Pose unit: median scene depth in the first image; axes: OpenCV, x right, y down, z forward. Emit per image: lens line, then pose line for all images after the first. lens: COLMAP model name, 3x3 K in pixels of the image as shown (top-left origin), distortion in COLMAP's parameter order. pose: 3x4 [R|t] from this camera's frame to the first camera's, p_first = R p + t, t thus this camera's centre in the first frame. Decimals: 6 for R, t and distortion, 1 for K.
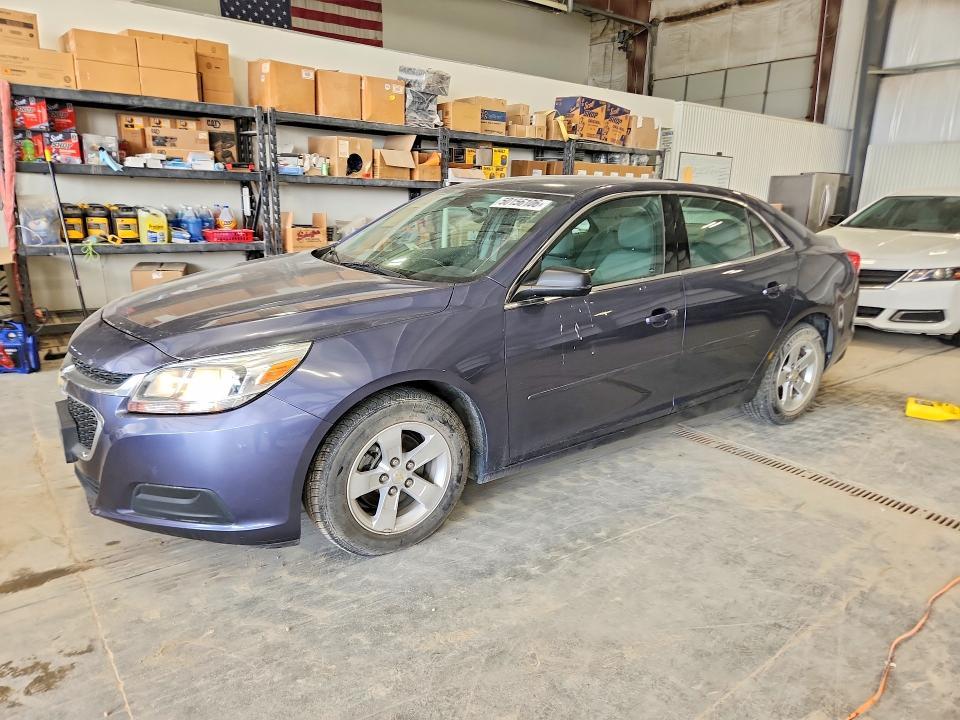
lens RADIAL K [[663.2, 0, 480.0], [0, 663.2, 360.0], [0, 0, 1]] dist [0.053065, -0.004060]
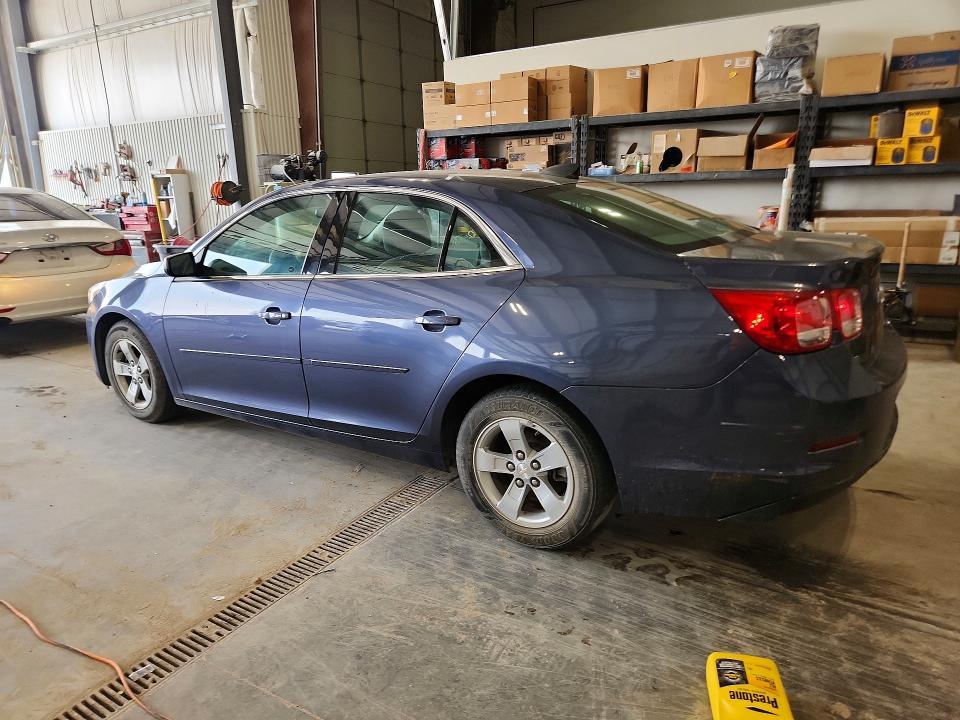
lens RADIAL K [[663.2, 0, 480.0], [0, 663.2, 360.0], [0, 0, 1]] dist [0.053065, -0.004060]
pose [[0.322374, 0.201443, -0.924930, 0.756366], [-0.205640, 0.968664, 0.139295, -0.115134], [0.924006, 0.145297, 0.353696, 0.550676]]
